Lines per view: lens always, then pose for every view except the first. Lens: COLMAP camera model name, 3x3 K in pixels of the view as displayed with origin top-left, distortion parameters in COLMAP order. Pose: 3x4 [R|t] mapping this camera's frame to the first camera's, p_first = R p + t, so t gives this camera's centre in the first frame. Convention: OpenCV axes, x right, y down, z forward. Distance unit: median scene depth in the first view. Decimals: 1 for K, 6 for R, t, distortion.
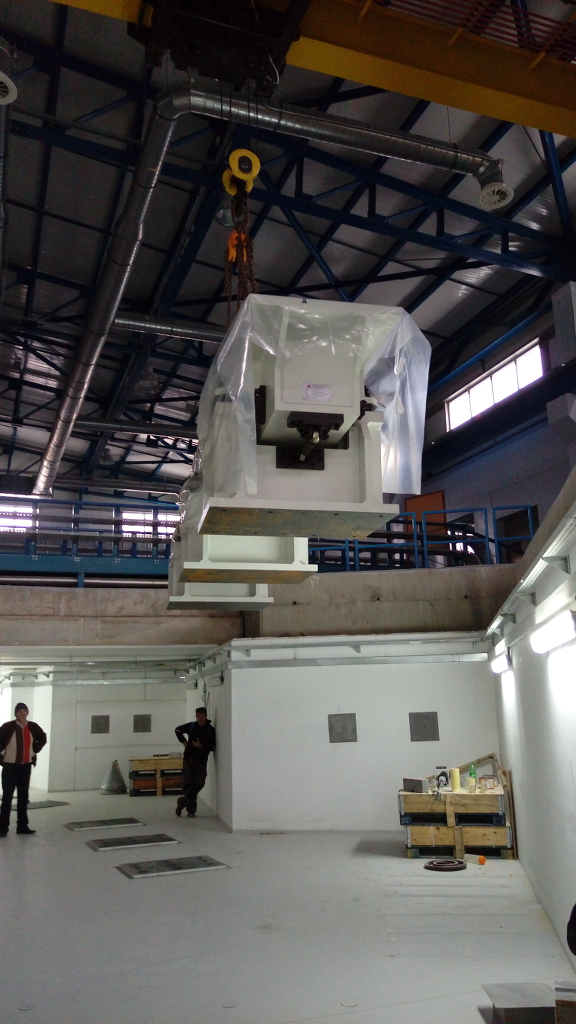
lens RADIAL K [[827.7, 0, 291.6], [0, 827.7, 502.9], [0, 0, 1]] dist [0.033789, -0.009437]
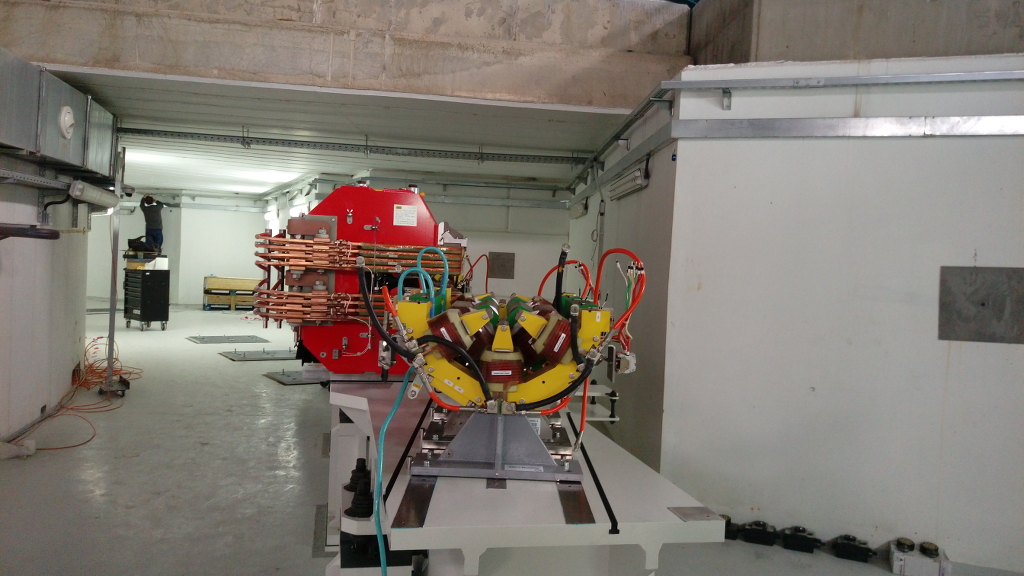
lens RADIAL K [[827.7, 0, 510.8], [0, 827.7, 289.2], [0, 0, 1]] dist [0.033789, -0.009437]
pose [[0.978052, 0.081332, -0.191831, -0.061850], [-0.026476, 0.961718, 0.272757, 0.145451], [0.206671, -0.261692, 0.942764, 0.524501]]
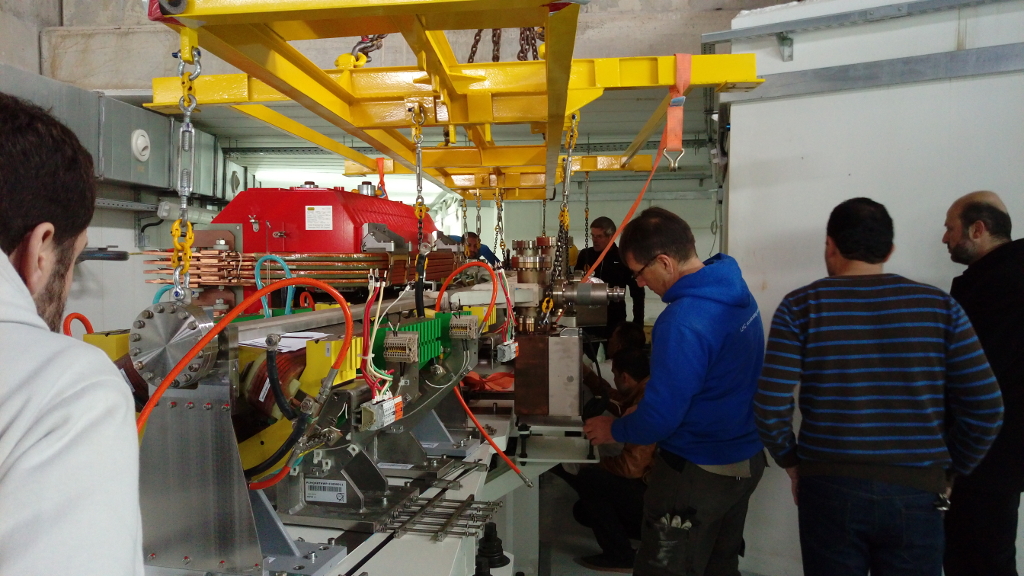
lens RADIAL K [[827.7, 0, 513.5], [0, 827.7, 279.8], [0, 0, 1]] dist [0.033789, -0.009437]
pose [[0.900823, 0.041379, -0.432210, -0.004642], [0.078165, 0.963729, 0.255180, 0.158557], [0.427093, -0.263656, 0.864915, 0.595468]]
